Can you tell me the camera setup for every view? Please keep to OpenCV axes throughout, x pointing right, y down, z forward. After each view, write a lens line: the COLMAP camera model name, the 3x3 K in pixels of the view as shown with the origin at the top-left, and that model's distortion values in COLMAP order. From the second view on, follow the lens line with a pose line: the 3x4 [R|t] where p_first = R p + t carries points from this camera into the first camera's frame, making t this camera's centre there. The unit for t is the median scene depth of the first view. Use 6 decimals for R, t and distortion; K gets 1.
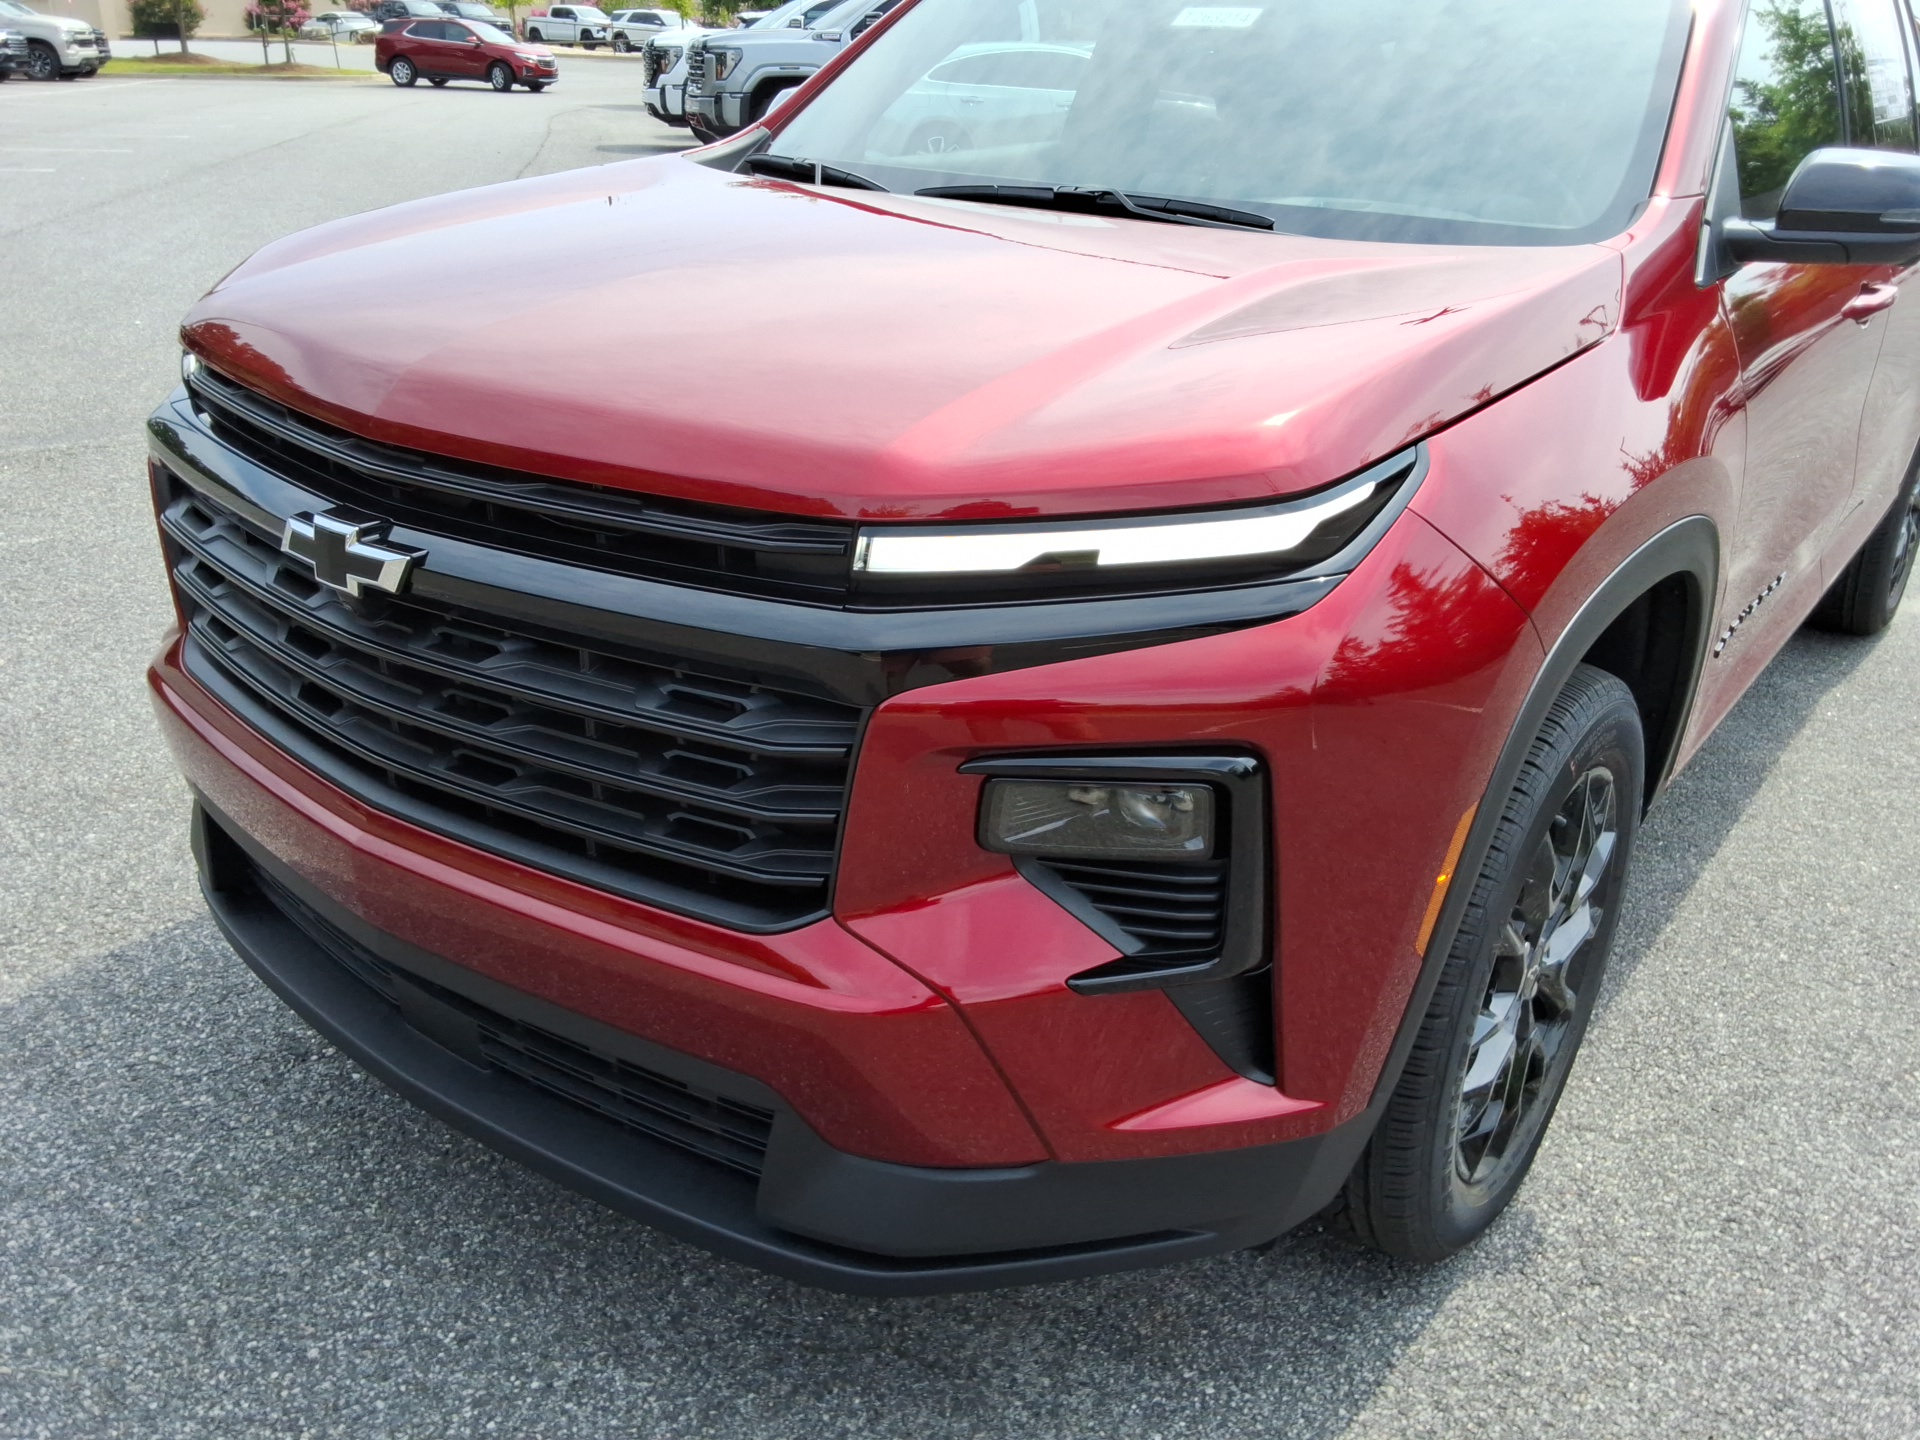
lens RADIAL K [[1545.1, 0, 965.0], [0, 1545.1, 710.6], [0, 0, 1]] dist [0.104445, -0.165617]
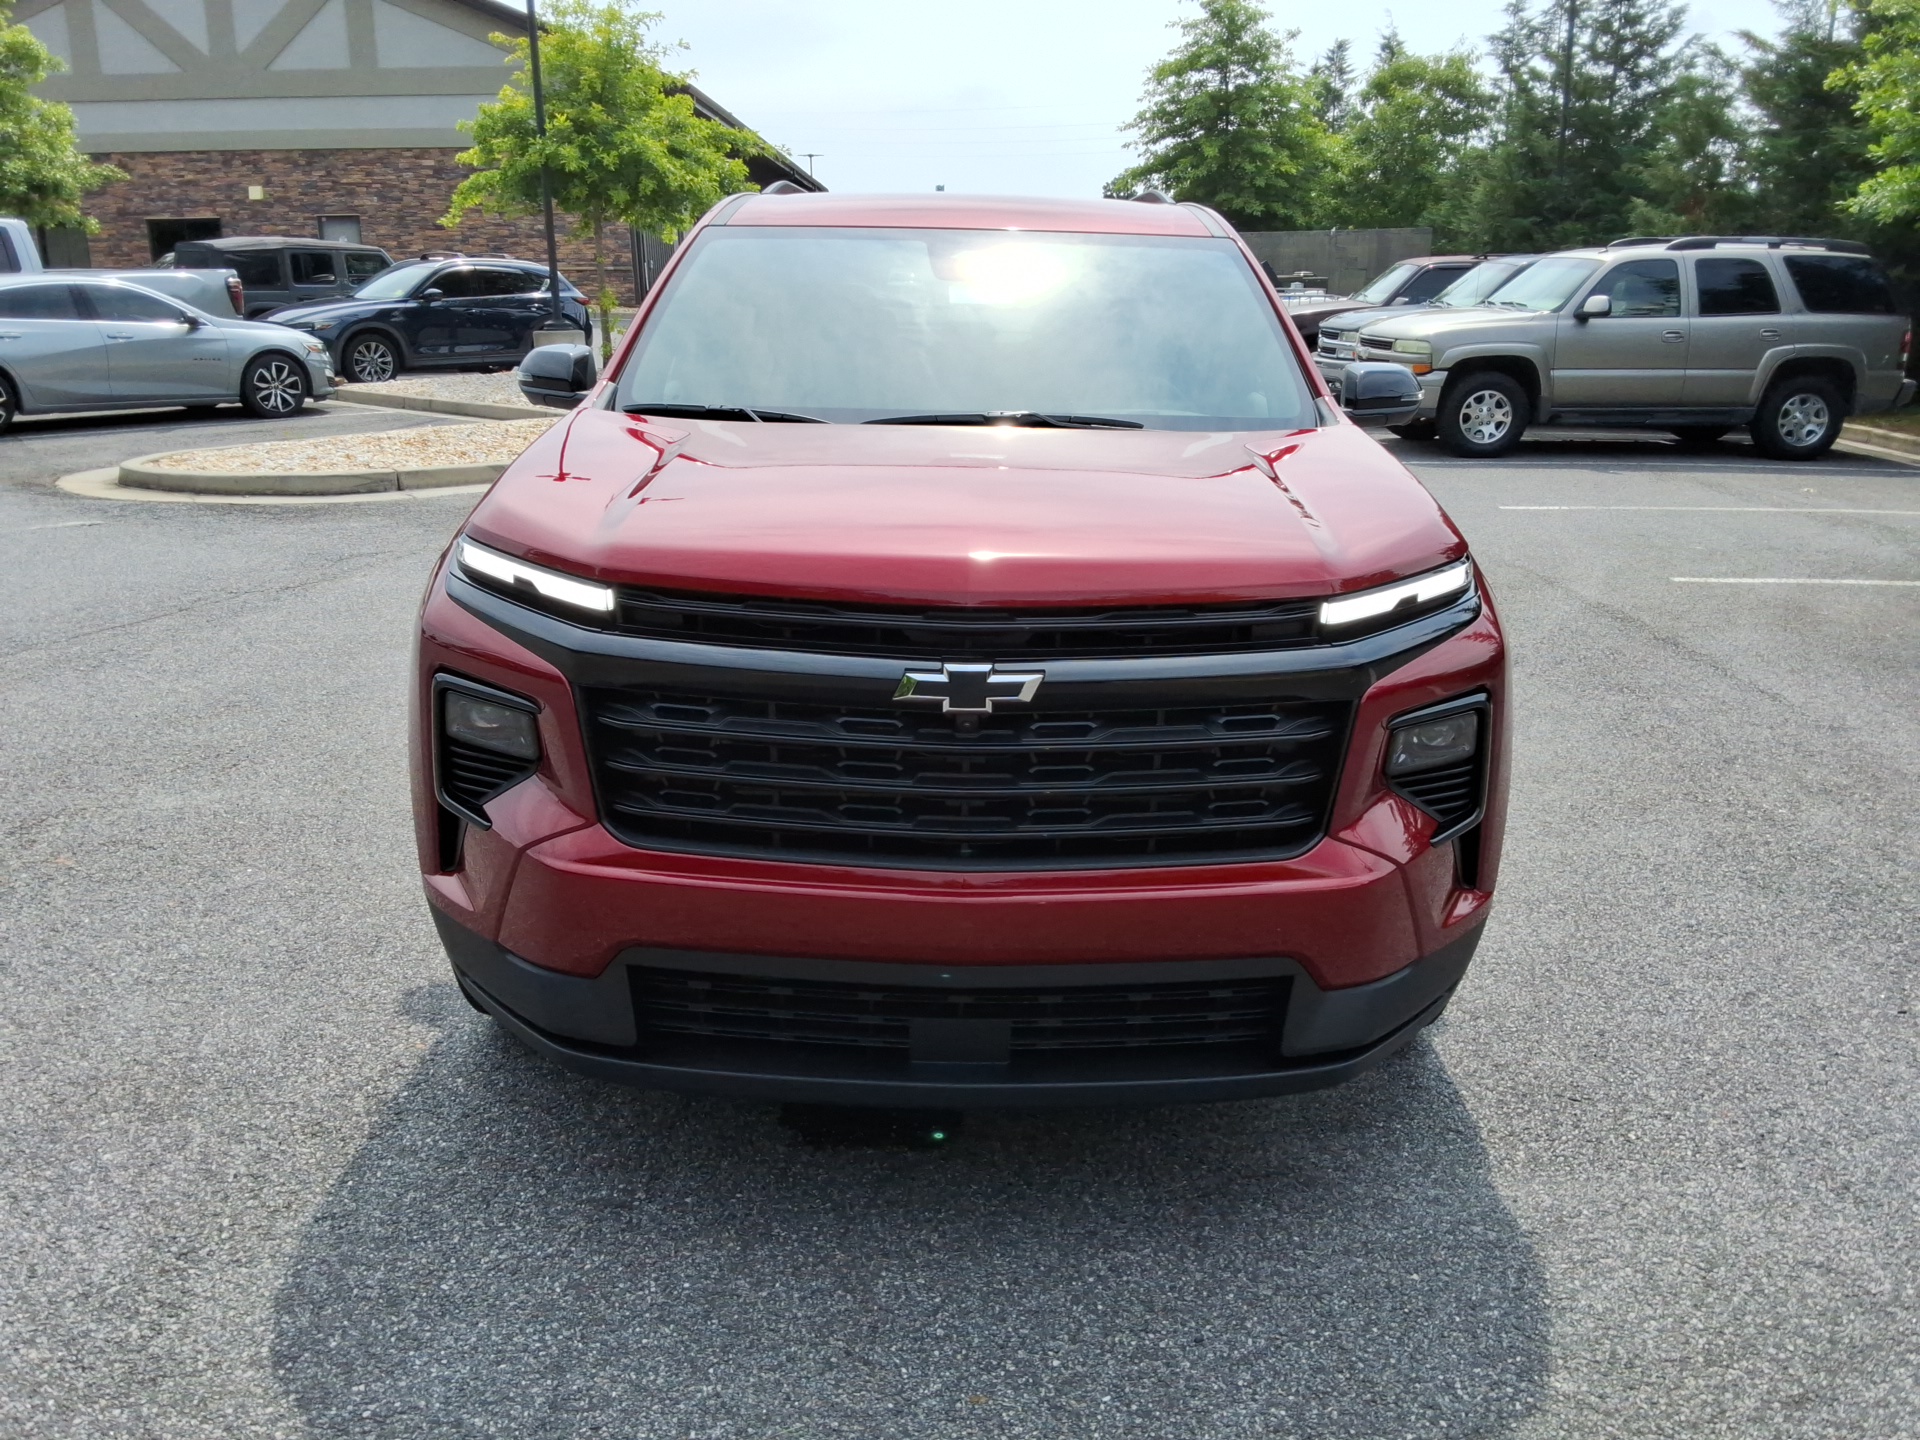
lens RADIAL K [[1545.1, 0, 964.7], [0, 1545.1, 708.2], [0, 0, 1]] dist [0.104445, -0.165617]
pose [[0.796200, -0.176635, 0.578676, -1.048987], [0.246370, 0.968201, -0.043447, -0.018064], [-0.552601, 0.177161, 0.814399, -0.129072]]
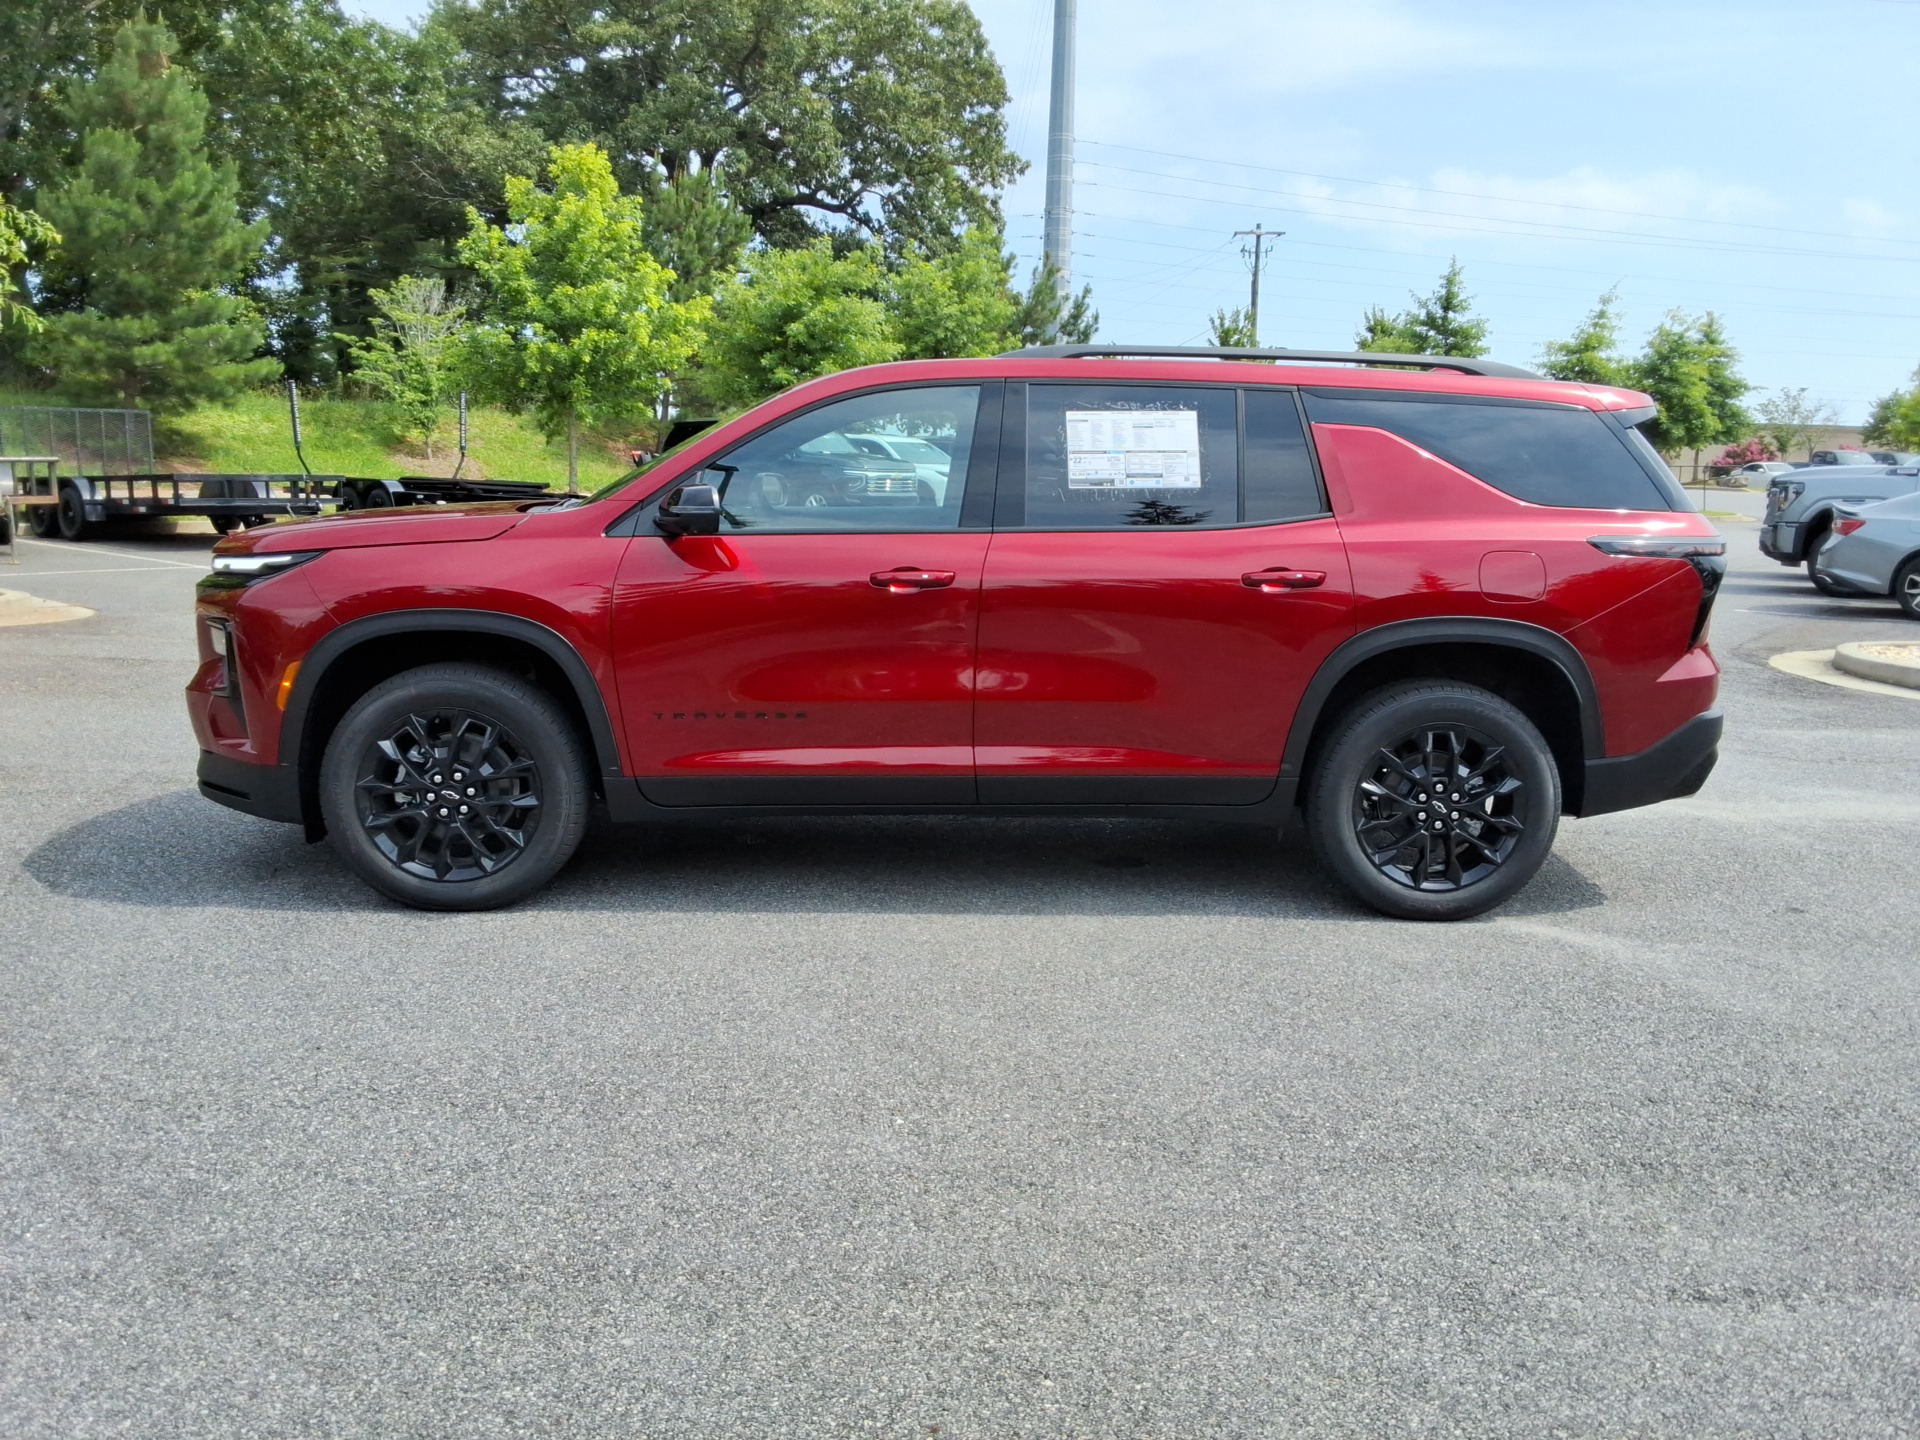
lens RADIAL K [[1545.1, 0, 969.9], [0, 1545.1, 676.2], [0, 0, 1]] dist [0.104445, -0.165617]
pose [[0.632518, 0.086201, -0.769734, 2.977782], [-0.300831, 0.943108, -0.141587, 0.104860], [0.713738, 0.321117, 0.622465, 0.017710]]
